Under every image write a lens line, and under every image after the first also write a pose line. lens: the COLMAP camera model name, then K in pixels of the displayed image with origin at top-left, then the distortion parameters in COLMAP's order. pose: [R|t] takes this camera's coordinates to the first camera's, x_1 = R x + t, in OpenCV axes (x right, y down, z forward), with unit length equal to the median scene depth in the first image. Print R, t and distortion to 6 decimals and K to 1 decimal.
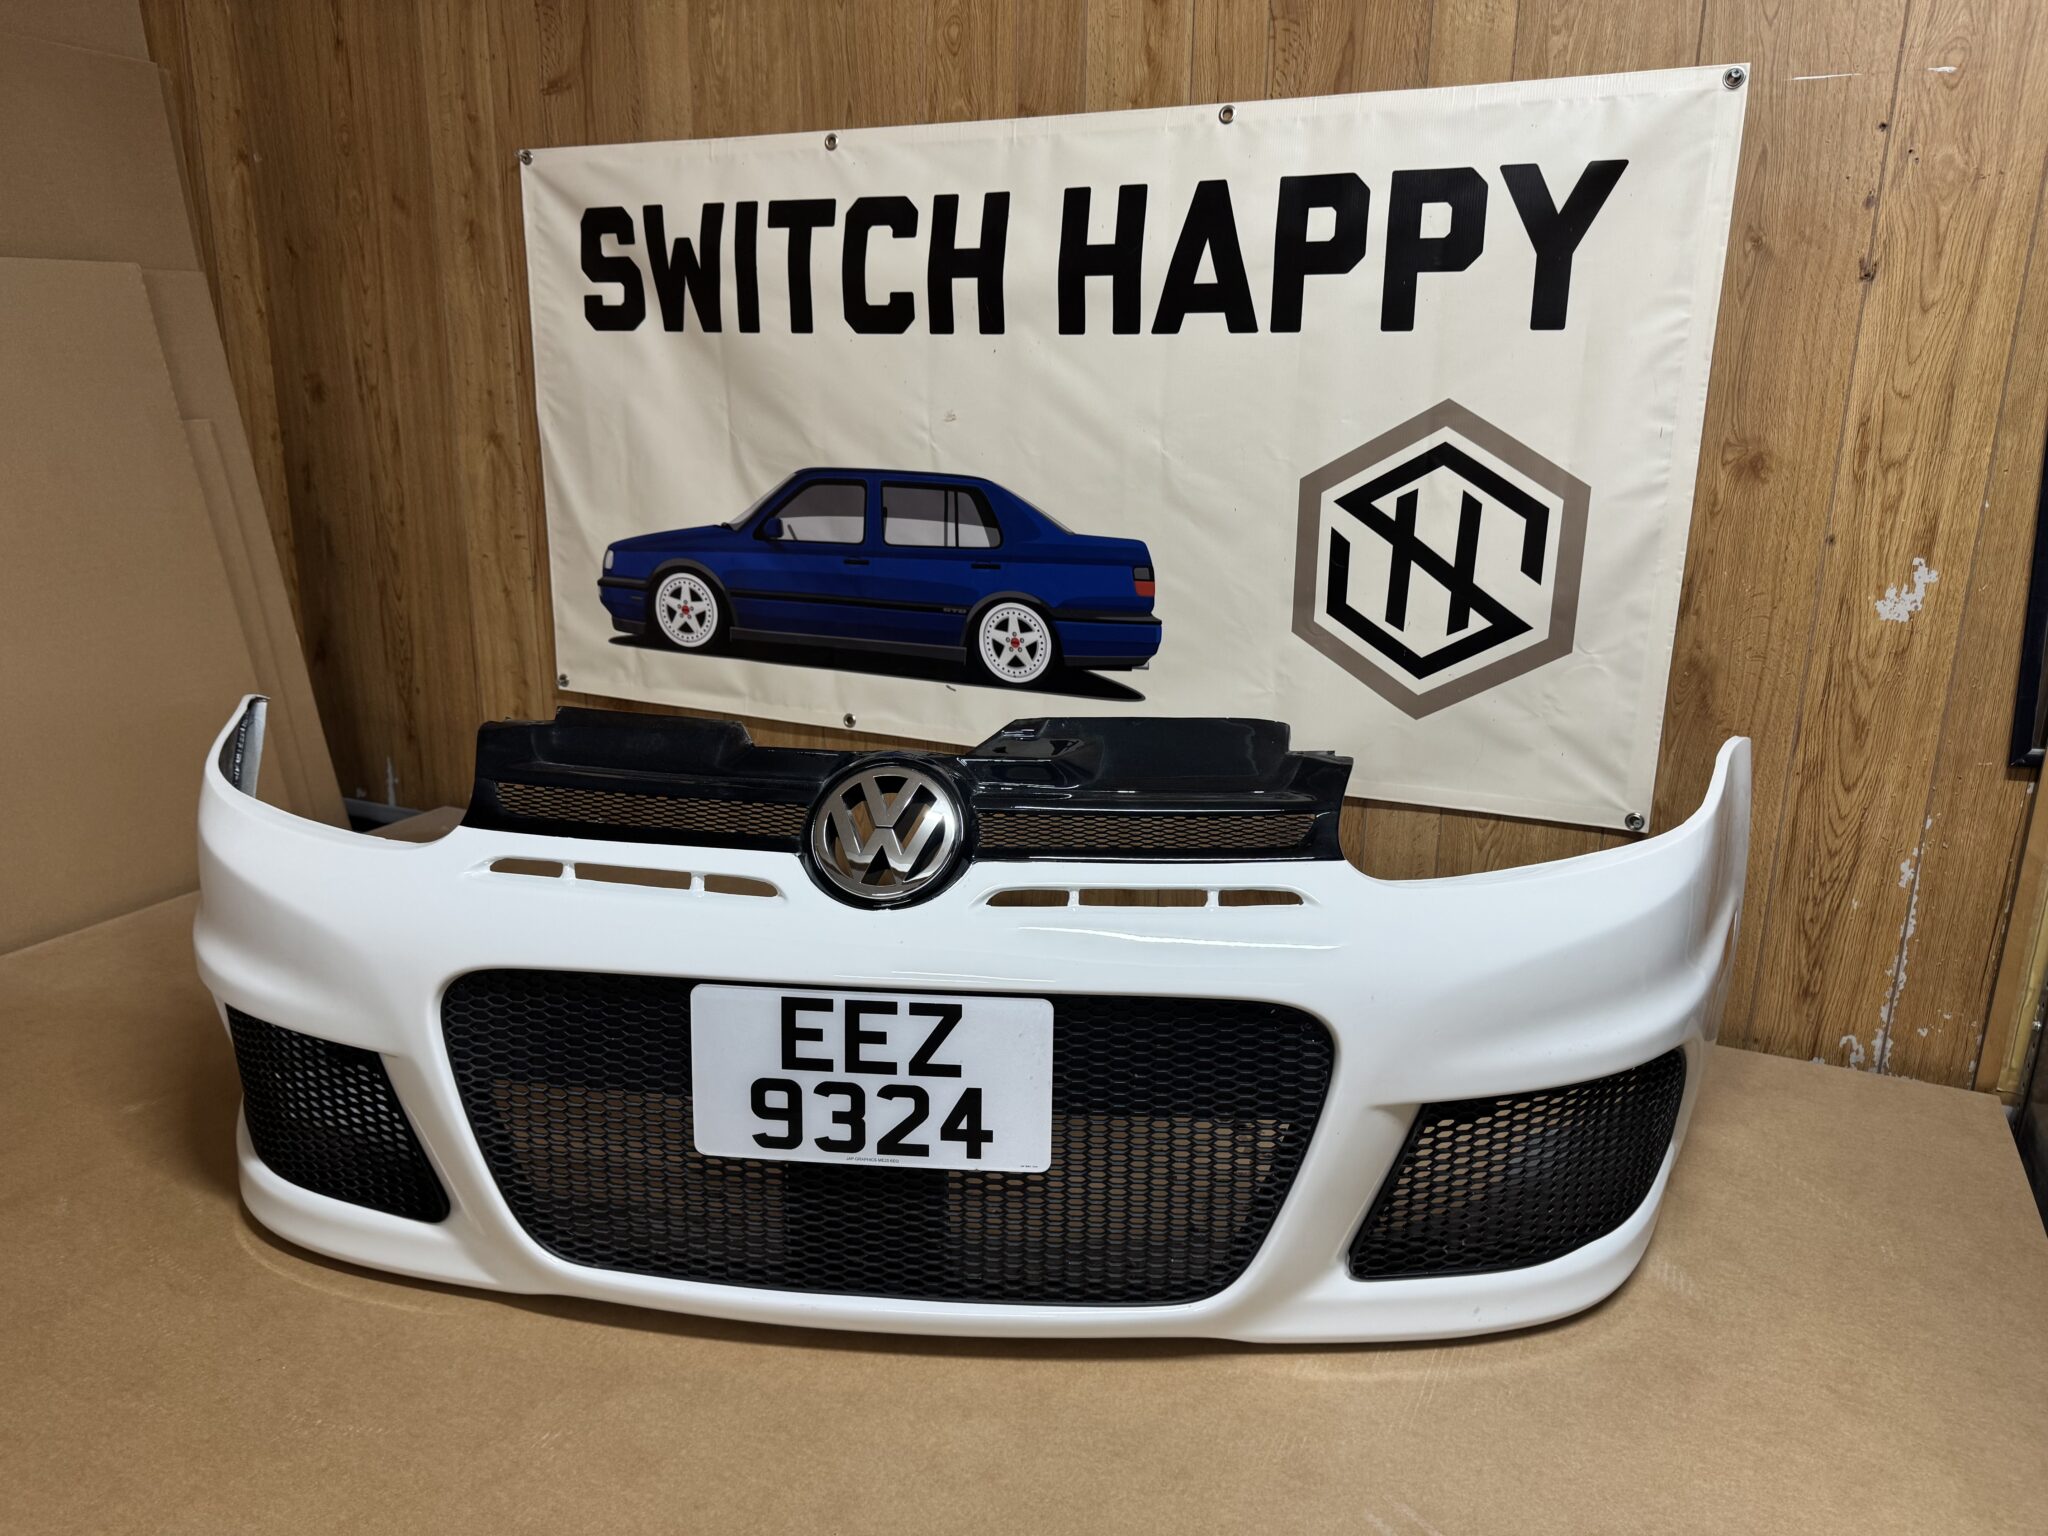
lens RADIAL K [[1460.7, 0, 1011.1], [0, 1460.7, 769.5], [0, 0, 1]] dist [0.008835, -0.033929]
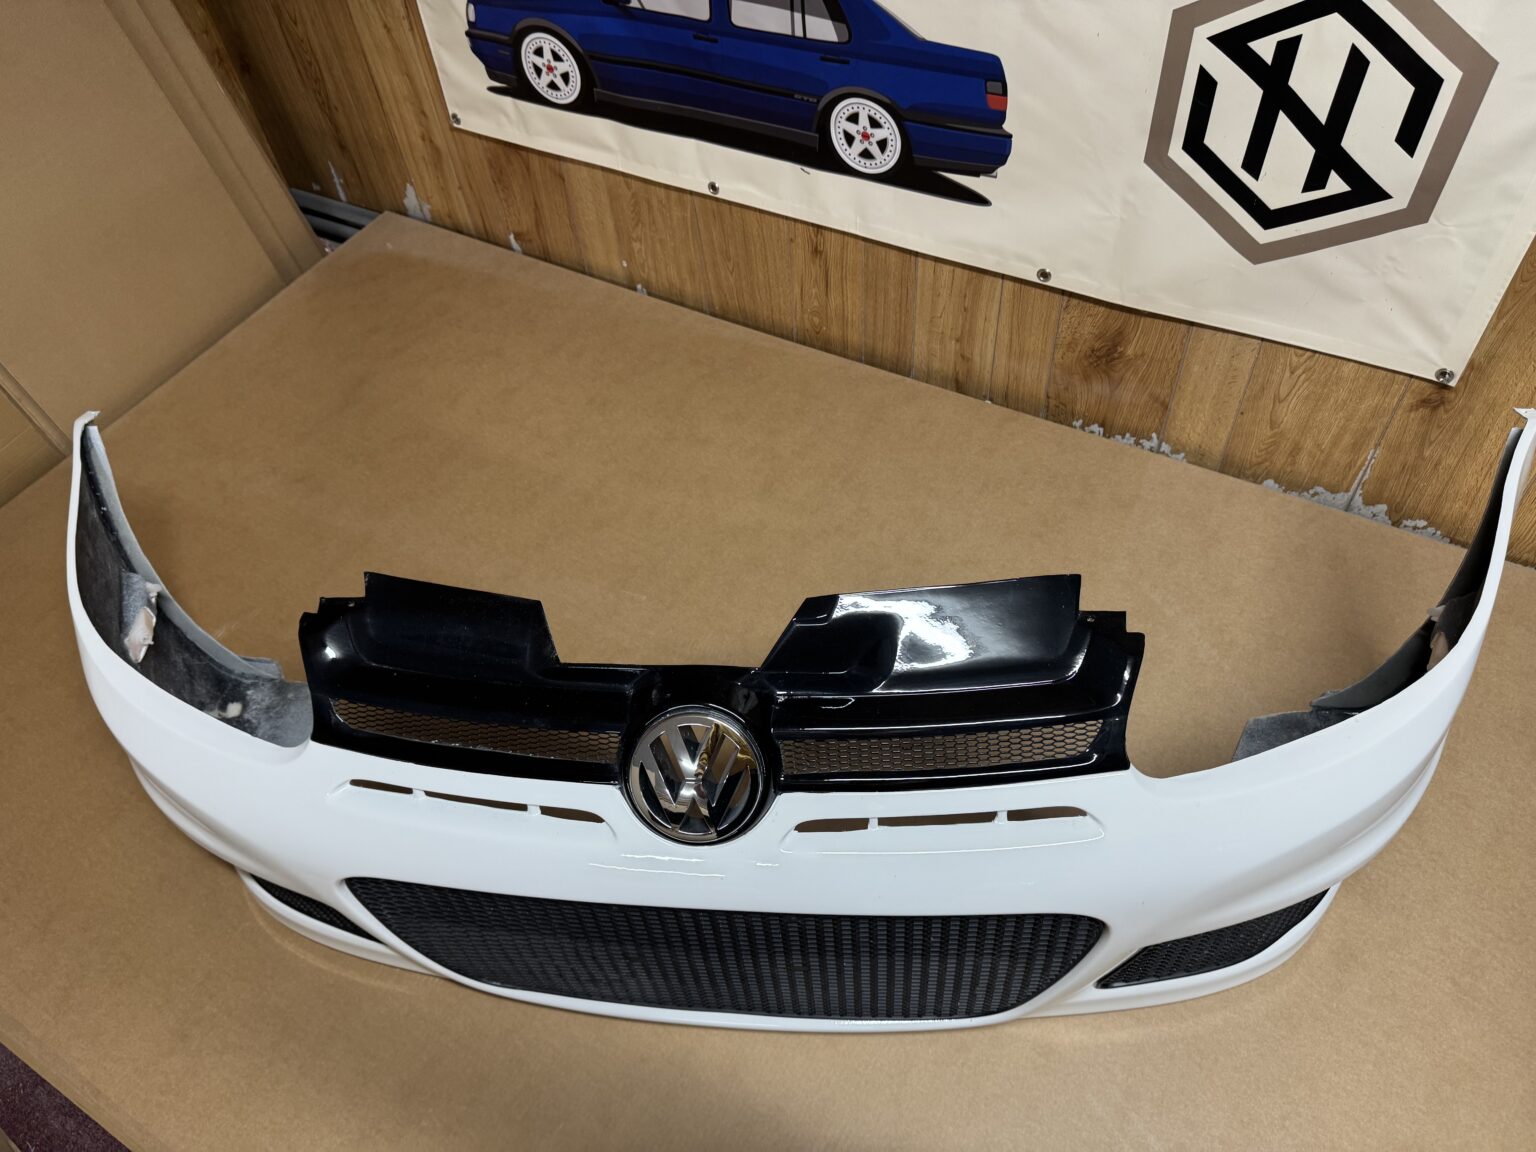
lens RADIAL K [[1095.5, 0, 749.4], [0, 1095.5, 589.2], [0, 0, 1]] dist [0.008835, -0.033929]
pose [[0.992460, 0.005403, -0.122446, 0.018470], [0.067401, 0.810350, 0.582057, -0.288136], [0.102369, -0.585921, 0.803876, 0.186163]]
